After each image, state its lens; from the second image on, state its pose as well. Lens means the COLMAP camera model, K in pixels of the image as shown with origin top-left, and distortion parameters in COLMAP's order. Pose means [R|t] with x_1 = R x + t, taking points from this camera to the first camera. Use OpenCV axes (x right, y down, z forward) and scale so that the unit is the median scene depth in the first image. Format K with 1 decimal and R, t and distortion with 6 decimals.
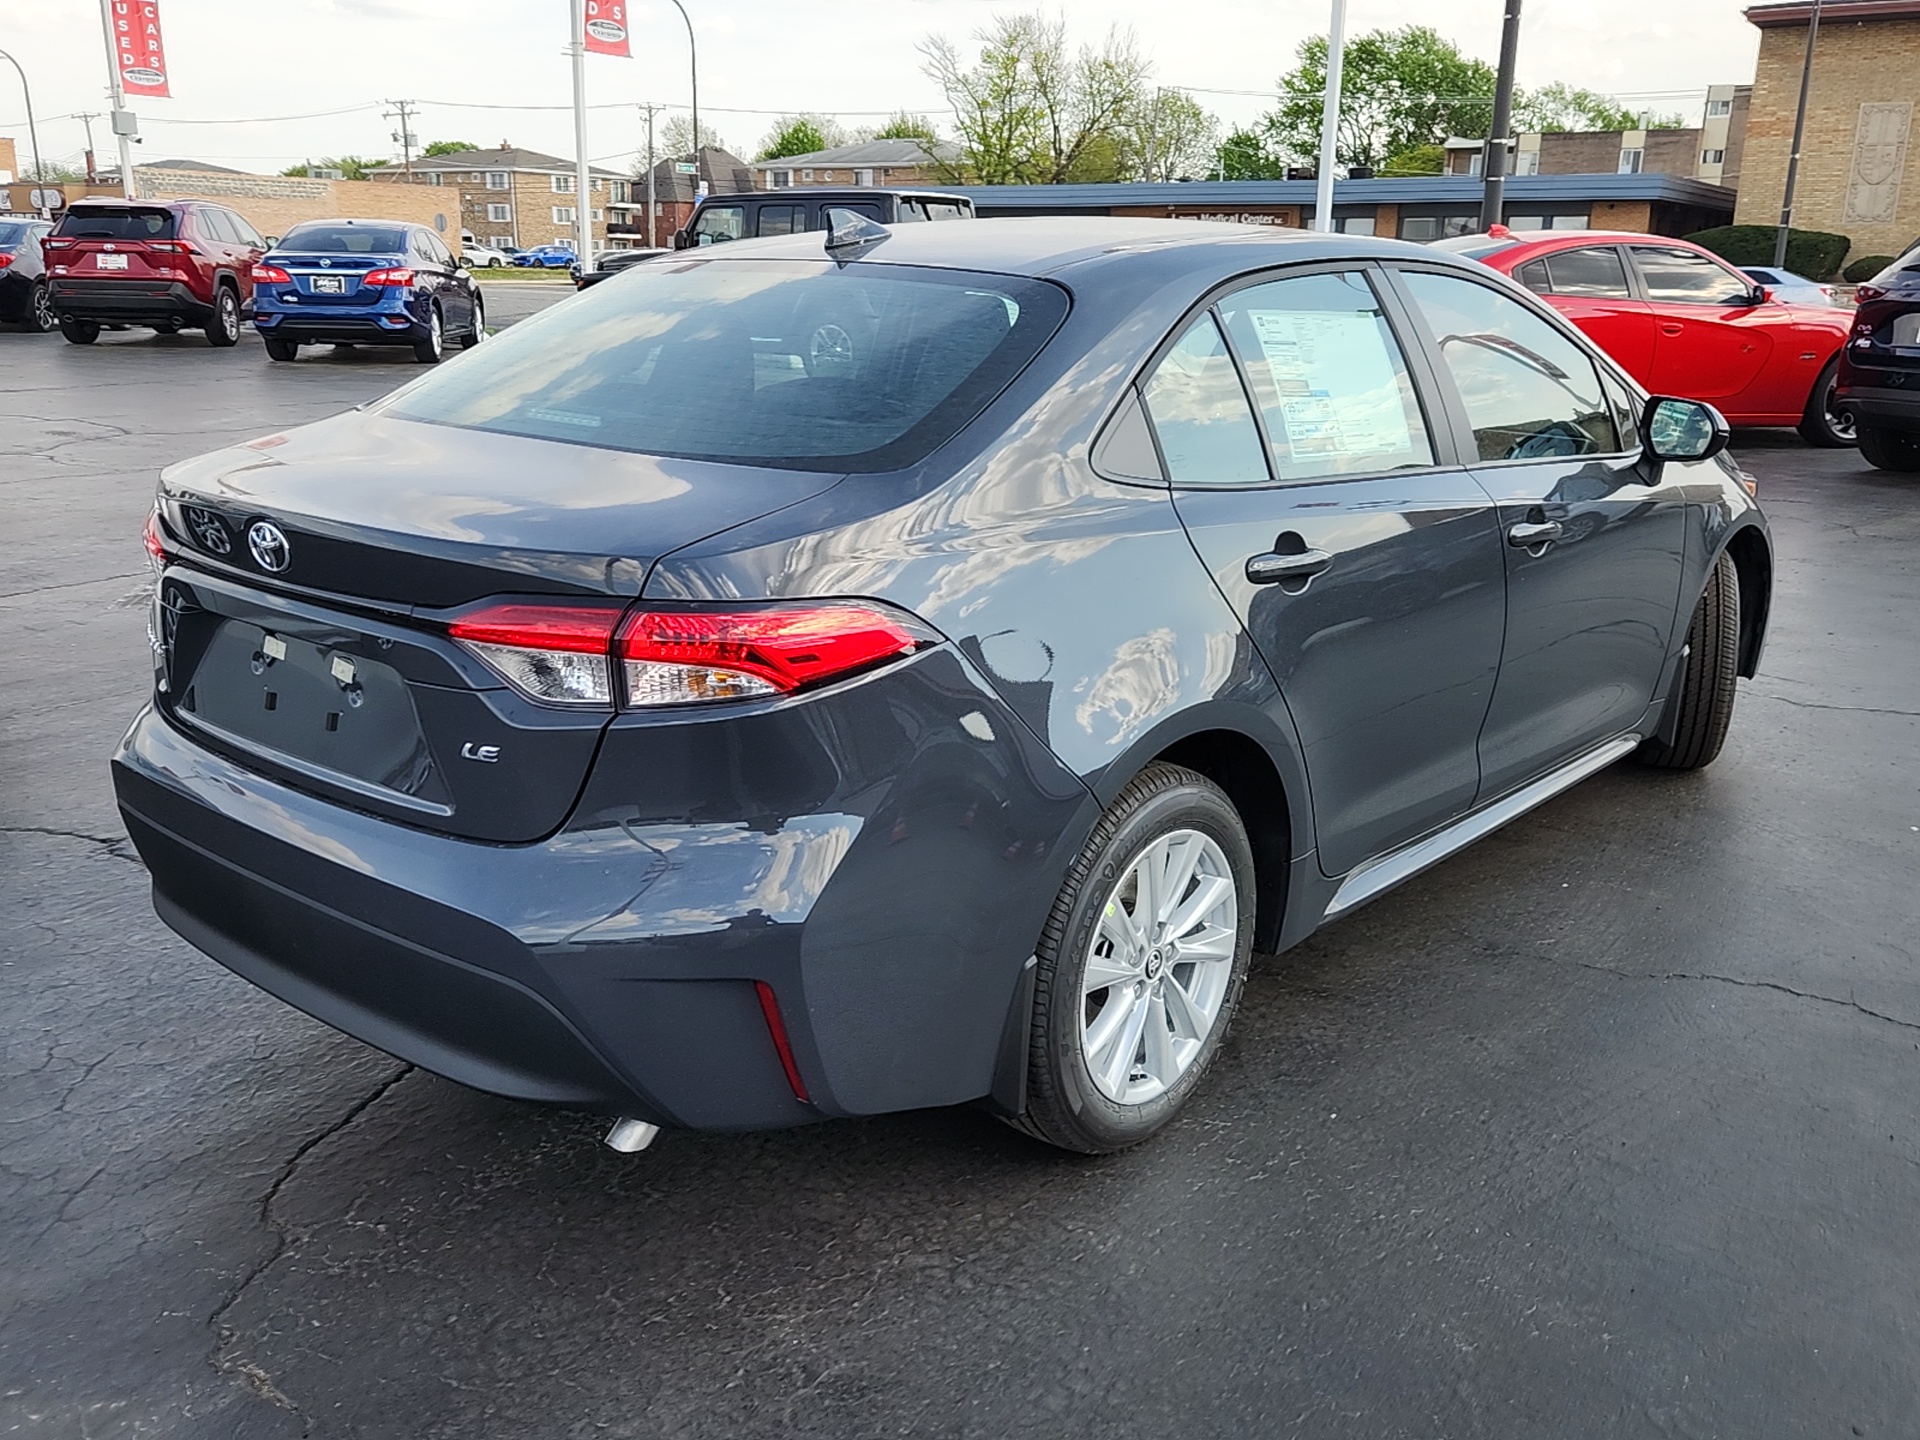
lens RADIAL K [[1682.3, 0, 982.8], [0, 1682.3, 719.7], [0, 0, 1]] dist [0.008479, -0.008388]
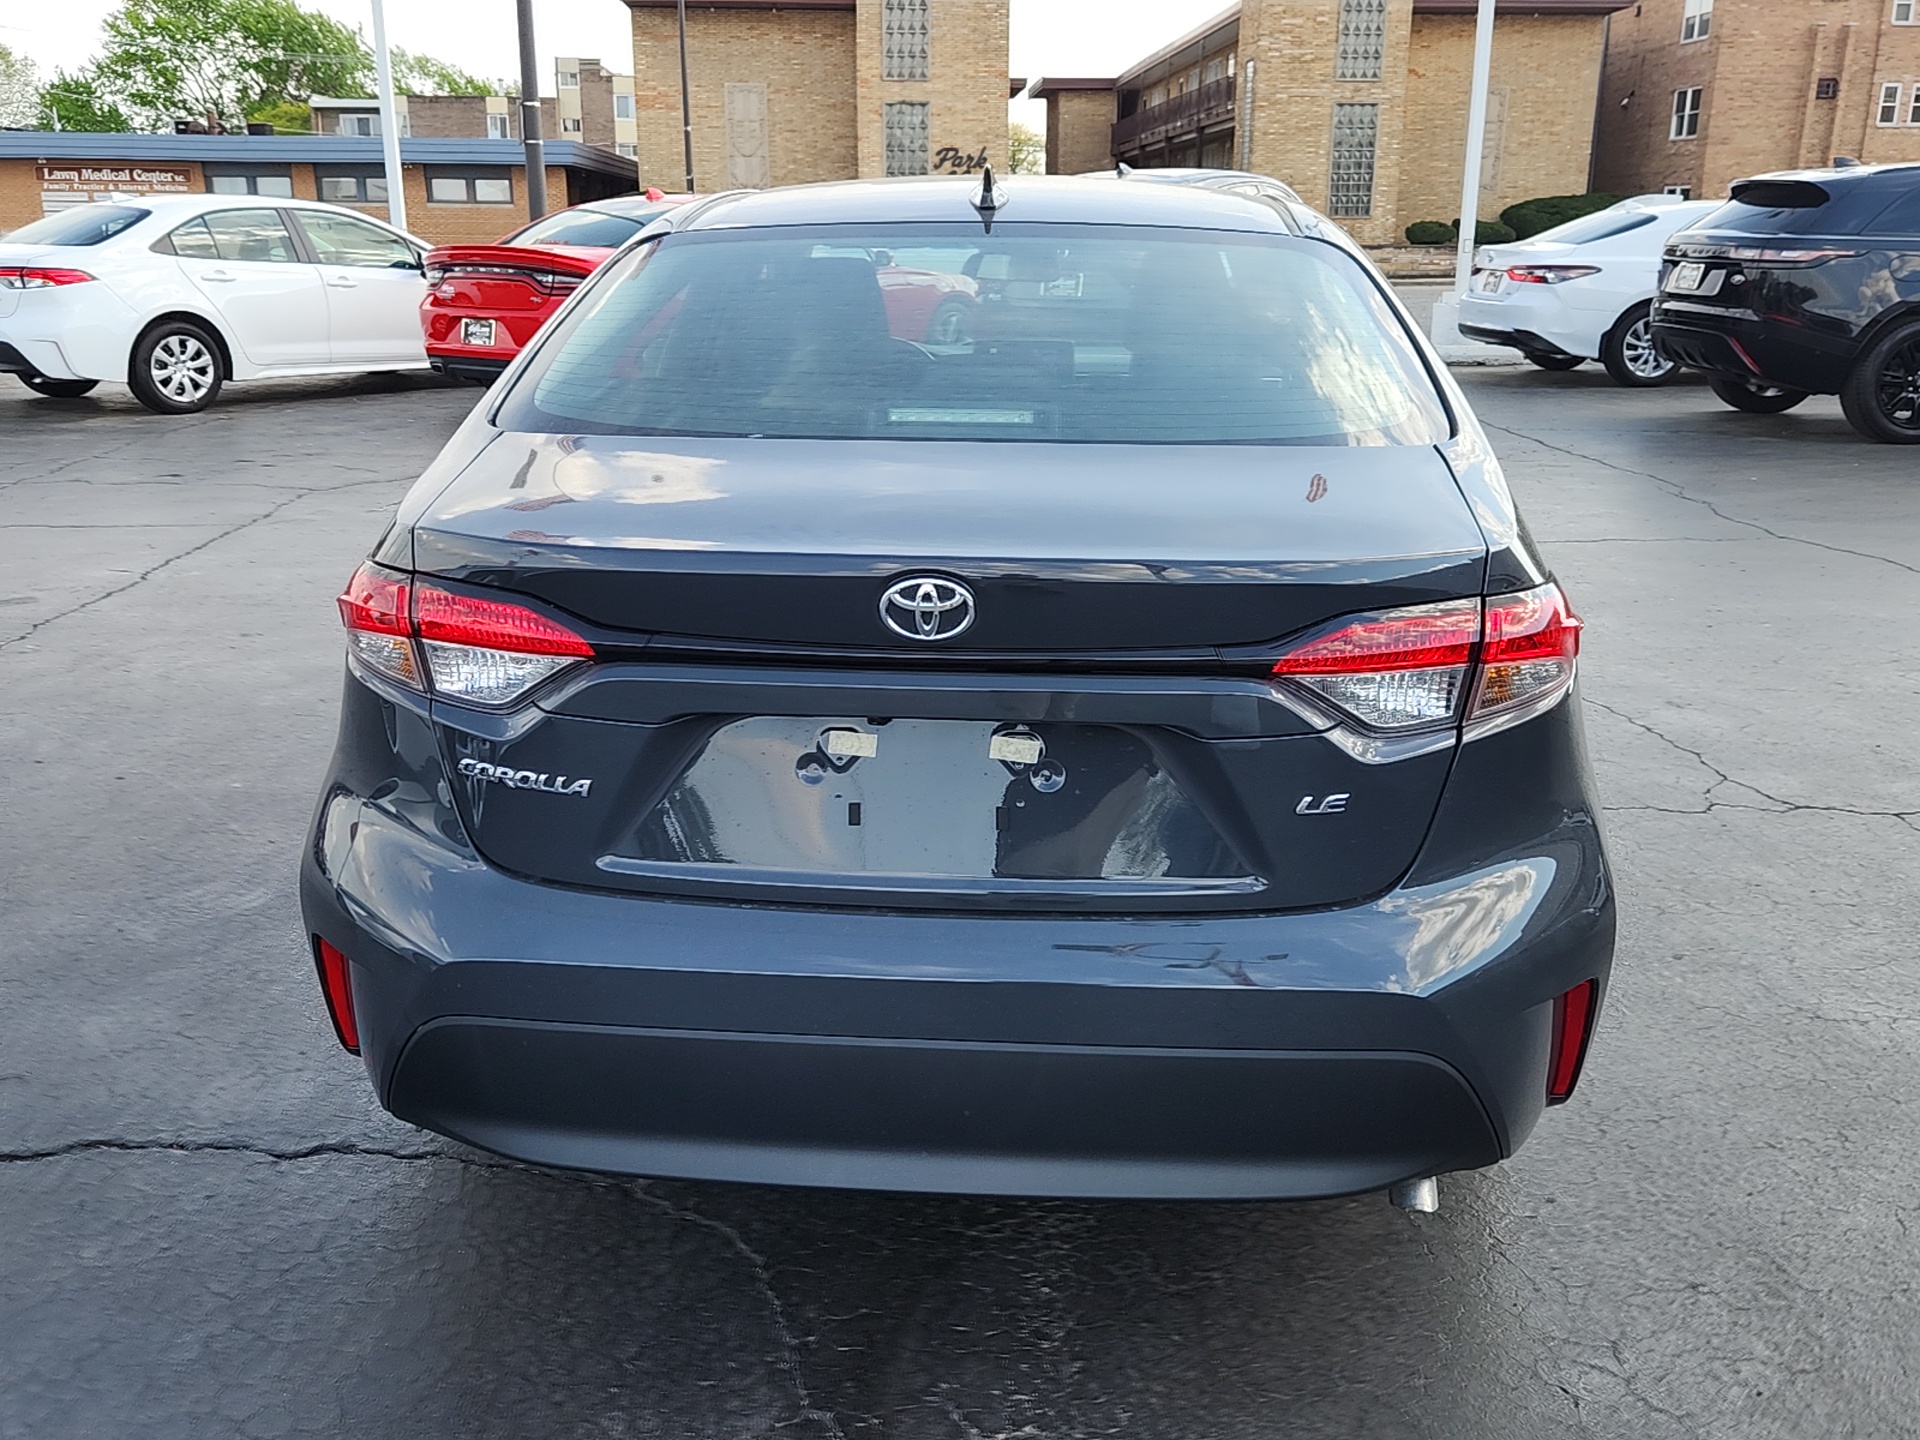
lens RADIAL K [[1676.8, 0, 915.1], [0, 1676.8, 702.0], [0, 0, 1]] dist [0.006848, -0.005613]
pose [[0.794439, -0.165008, 0.584499, -0.329744], [0.157981, 0.985401, 0.063461, -0.041102], [-0.586437, 0.041925, 0.808909, 0.148687]]
